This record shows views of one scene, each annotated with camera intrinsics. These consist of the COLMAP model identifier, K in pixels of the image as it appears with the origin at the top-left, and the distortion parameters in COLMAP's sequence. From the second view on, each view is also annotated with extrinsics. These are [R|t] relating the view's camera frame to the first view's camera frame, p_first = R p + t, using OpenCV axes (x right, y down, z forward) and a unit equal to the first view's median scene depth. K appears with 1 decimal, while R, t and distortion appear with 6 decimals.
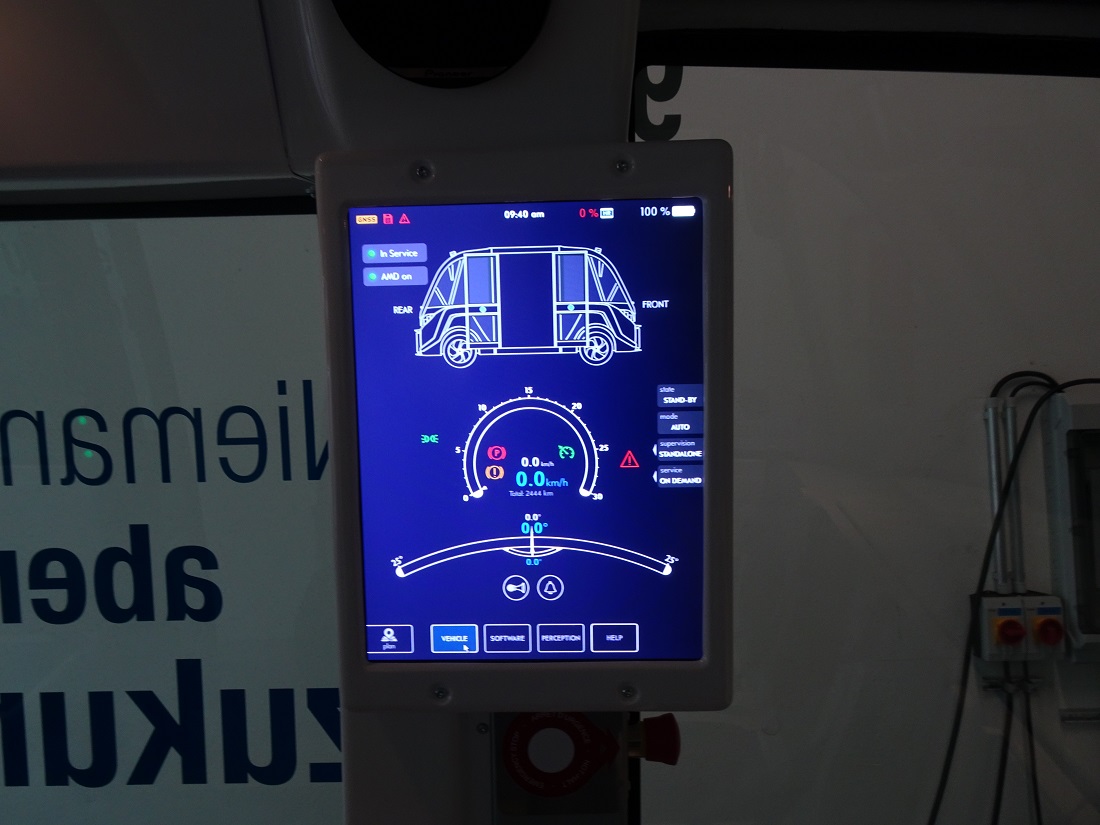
lens RADIAL K [[791.1, 0, 550.0], [0, 791.1, 412.5], [0, 0, 1]] dist [0.003551, -0.000016]
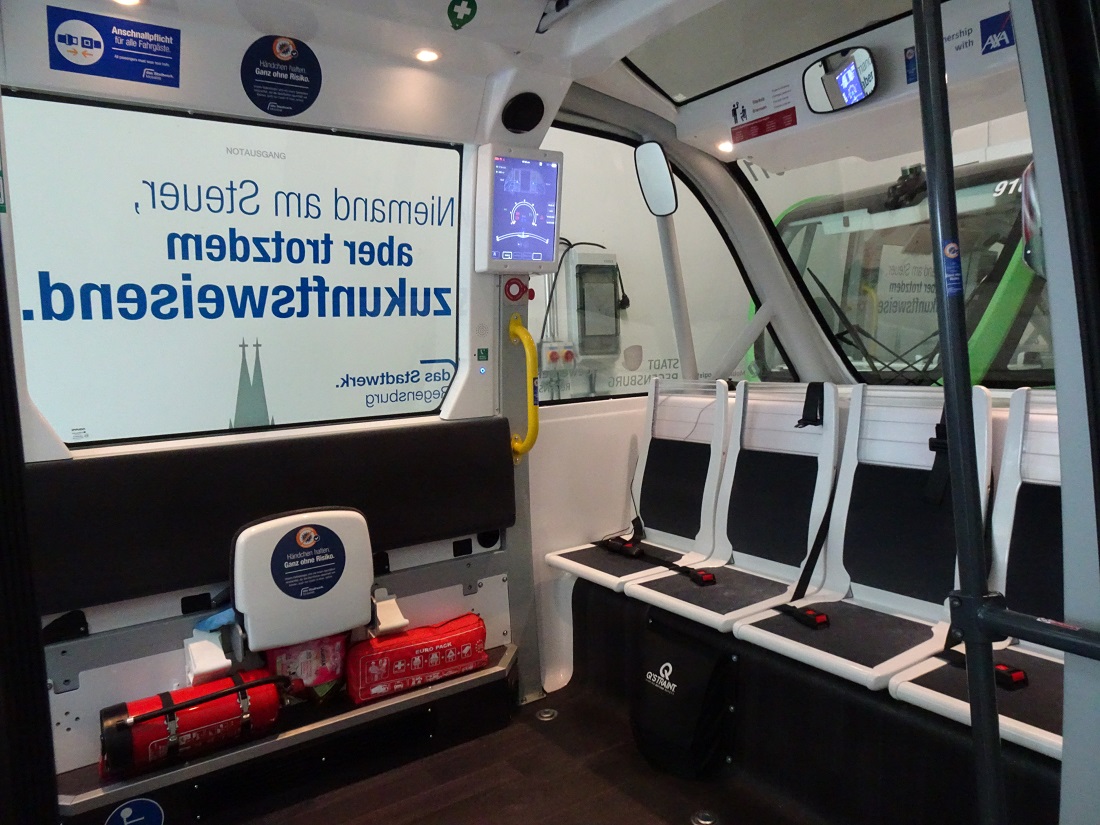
lens RADIAL K [[754.1, 0, 550.0], [0, 754.1, 412.5], [0, 0, 1]] dist [0.000527, 0.001880]
pose [[0.820781, -0.065198, 0.567510, -1.821085], [-0.012806, 0.991116, 0.132385, 0.449972], [-0.571099, -0.115926, 0.812654, -2.071243]]
